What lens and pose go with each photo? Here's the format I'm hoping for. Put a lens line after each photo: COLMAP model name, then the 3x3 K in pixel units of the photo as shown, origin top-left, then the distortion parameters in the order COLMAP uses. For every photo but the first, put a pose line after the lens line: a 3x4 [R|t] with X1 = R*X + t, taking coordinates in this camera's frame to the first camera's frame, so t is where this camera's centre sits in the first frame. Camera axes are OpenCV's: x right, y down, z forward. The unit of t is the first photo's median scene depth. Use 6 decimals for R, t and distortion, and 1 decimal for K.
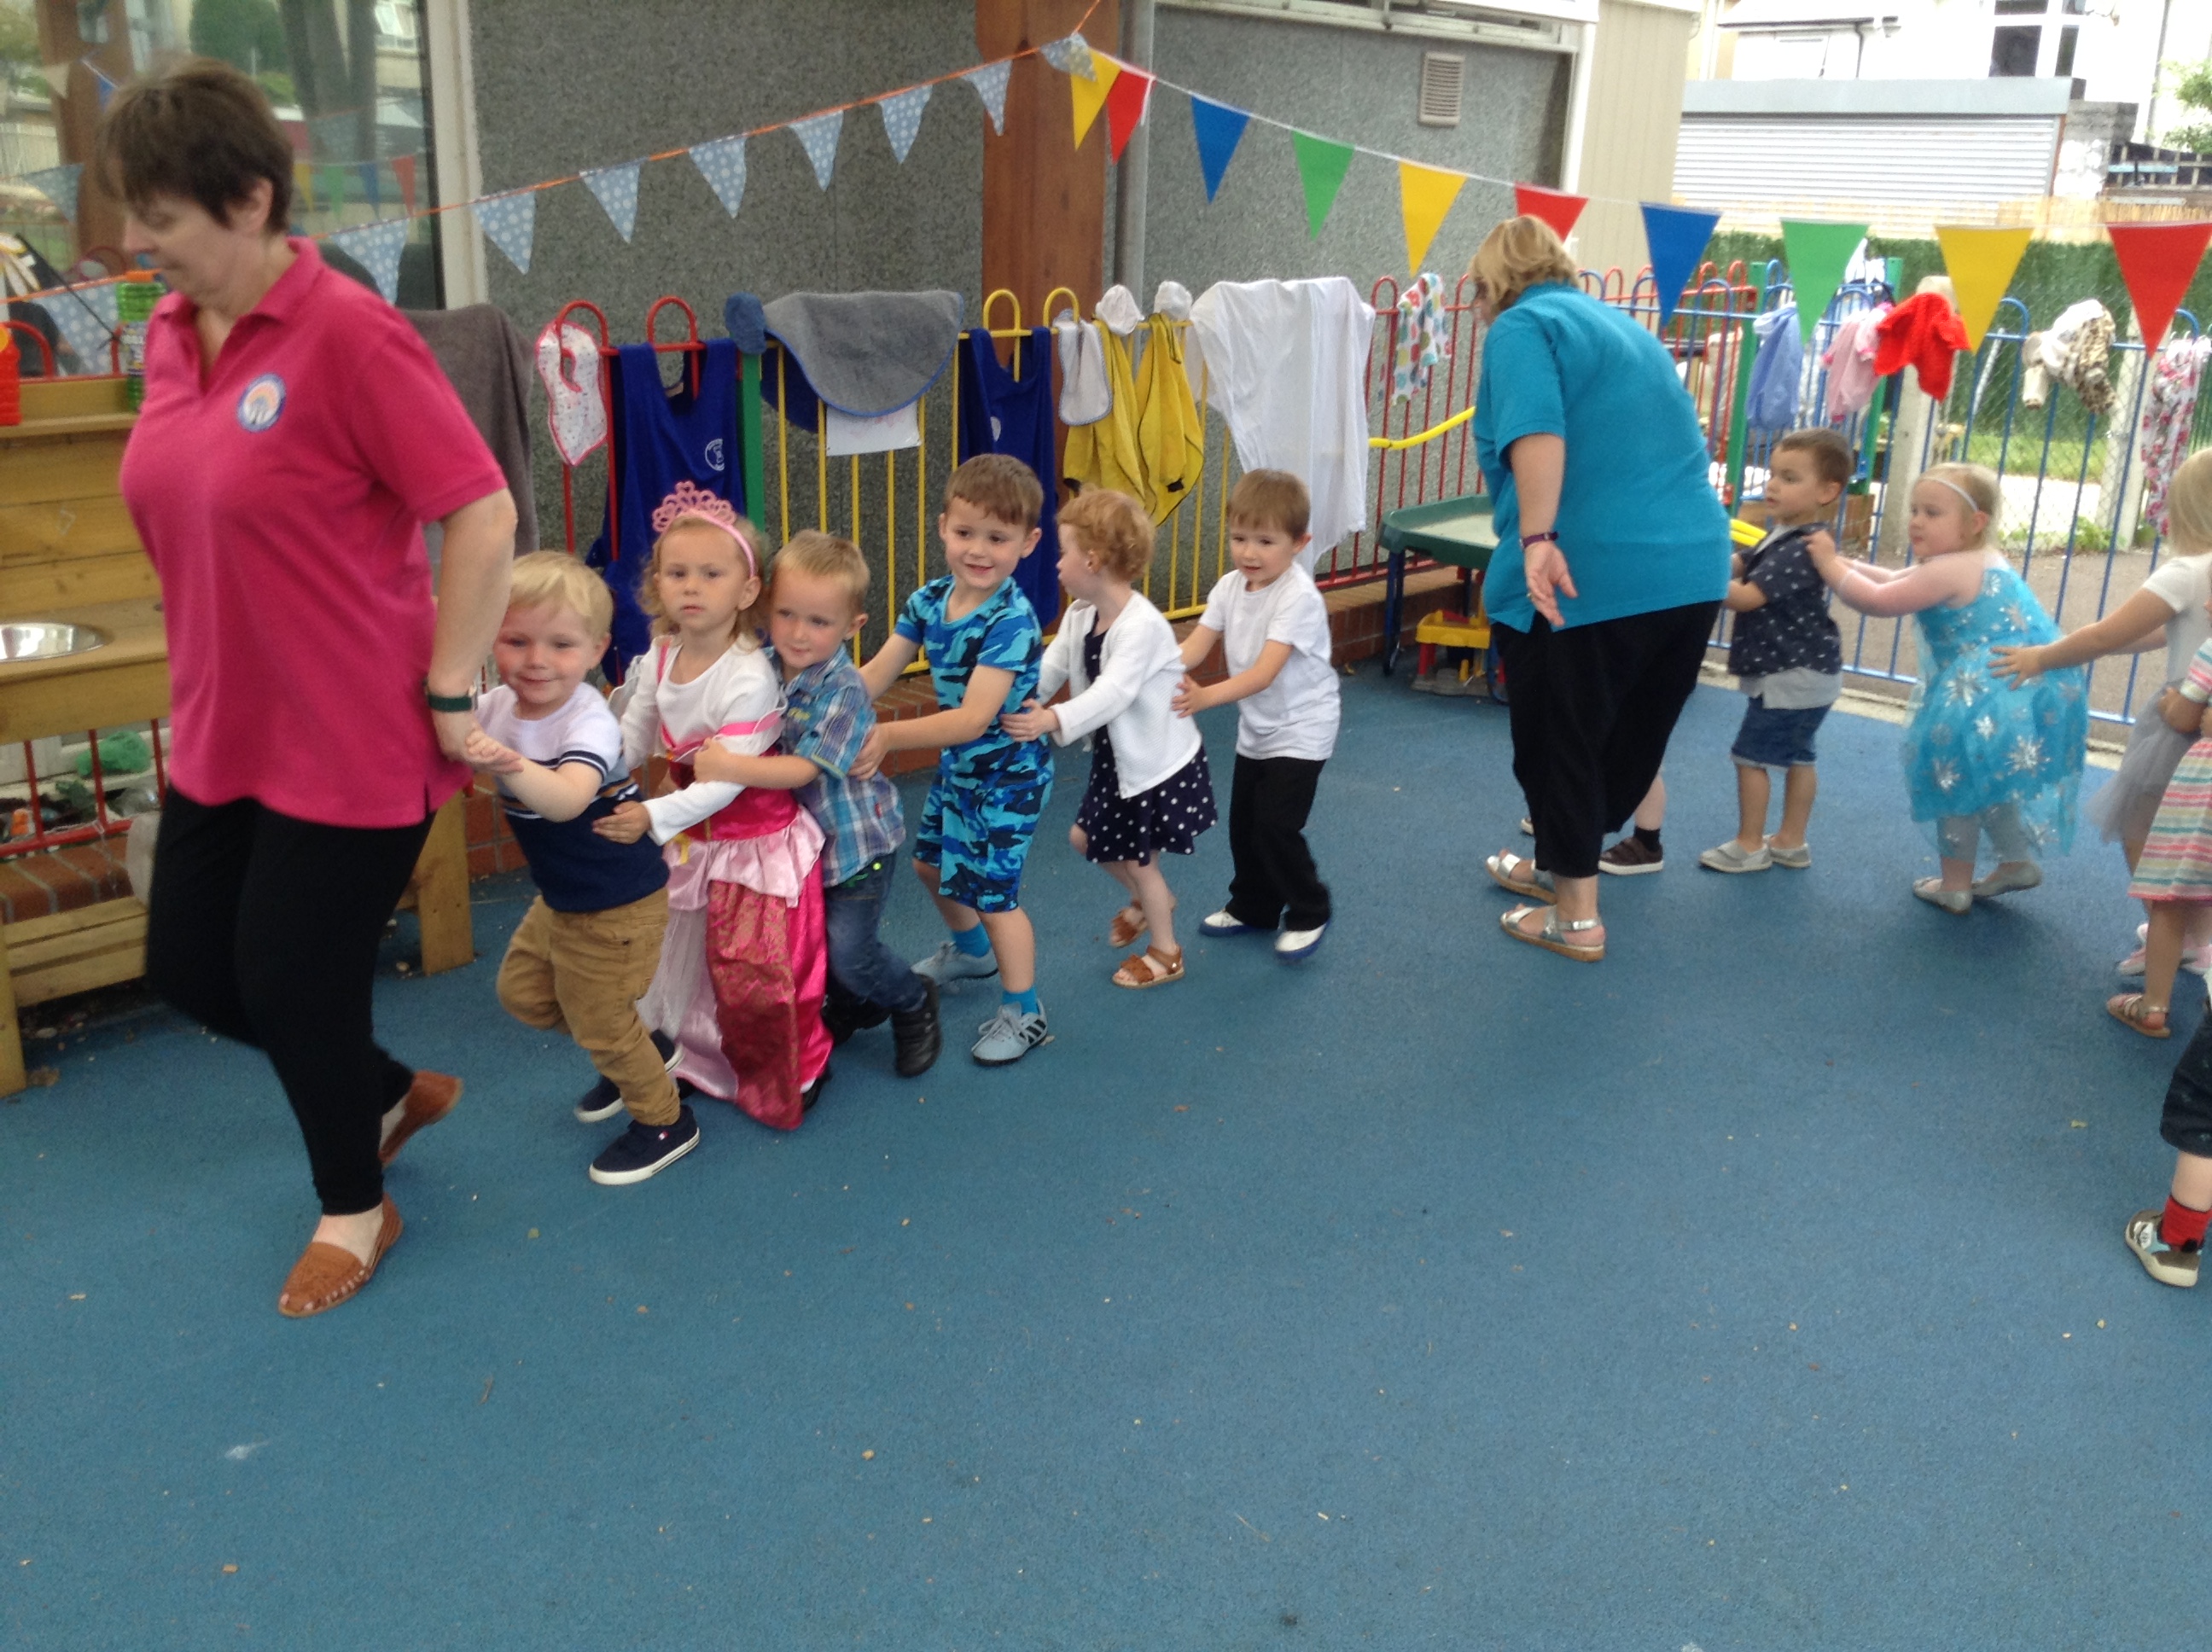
lens RADIAL K [[2065.8, 0, 1106.0], [0, 2065.8, 826.0], [0, 0, 1]] dist [-0.002220, -0.012702]
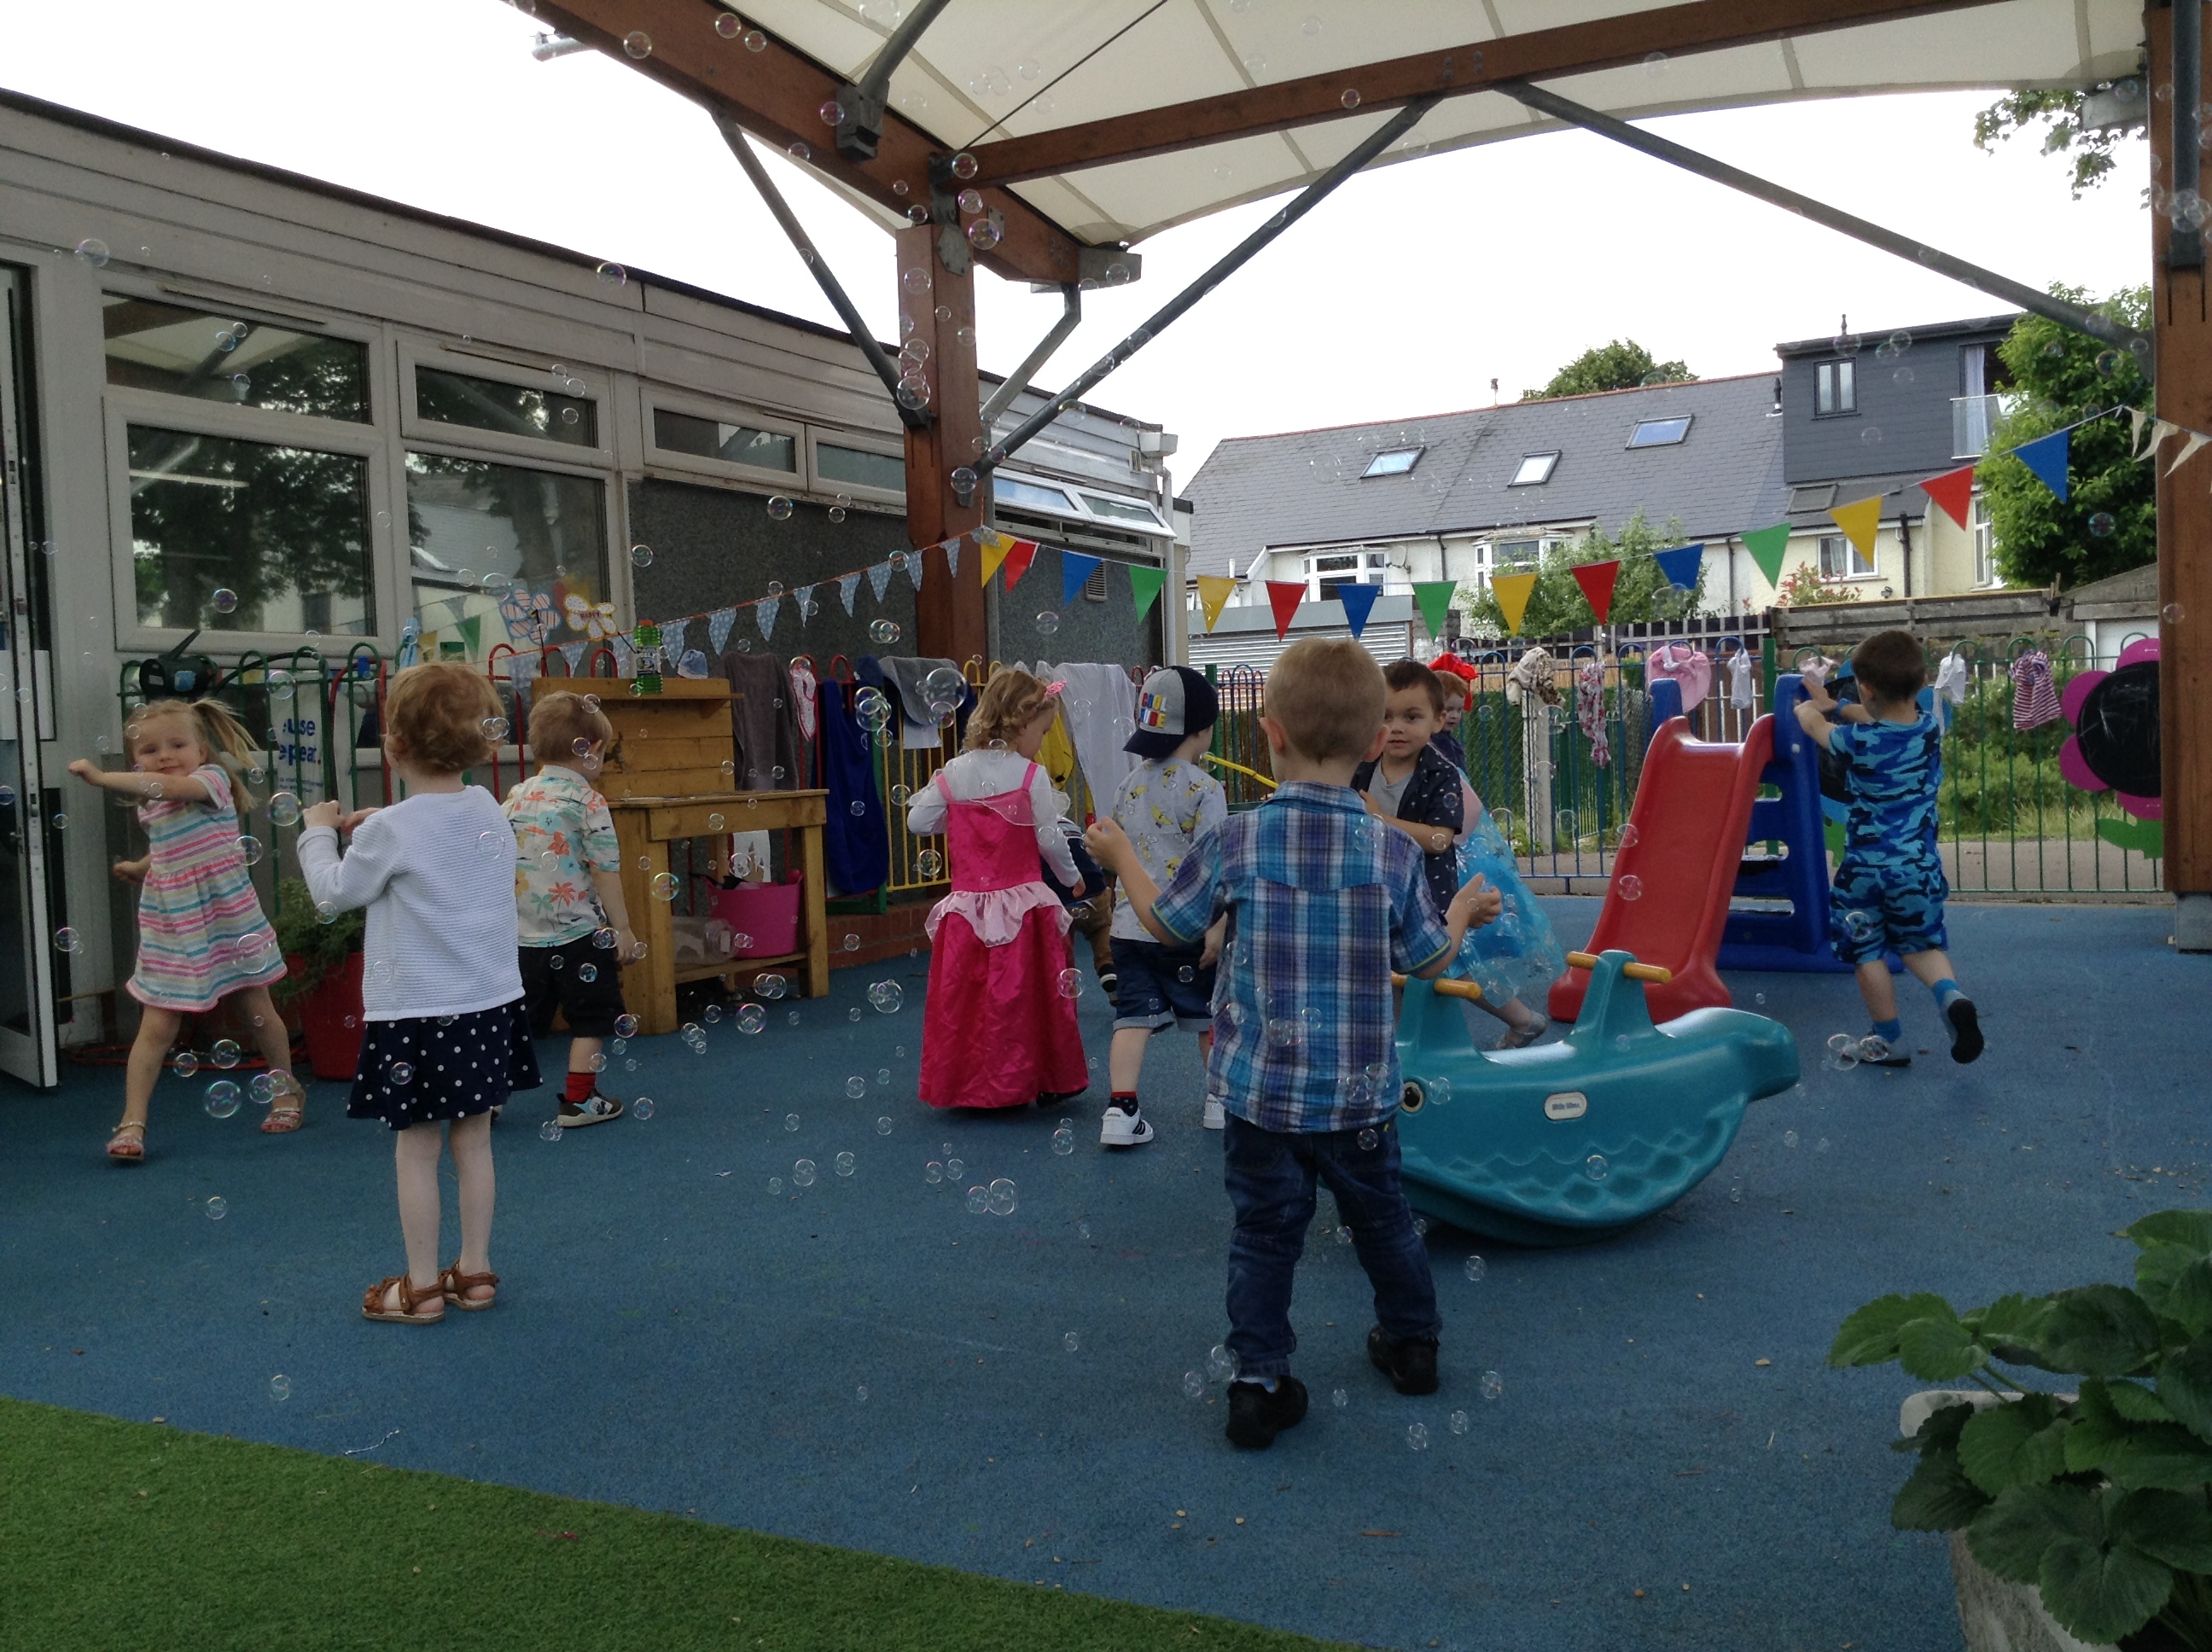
lens RADIAL K [[2065.8, 0, 1106.0], [0, 2065.8, 826.0], [0, 0, 1]] dist [-0.002220, -0.012702]
pose [[0.953061, -0.076610, 0.292925, -0.412879], [0.153709, 0.955943, -0.250093, 0.283449], [-0.260860, 0.283379, 0.922848, -0.504628]]
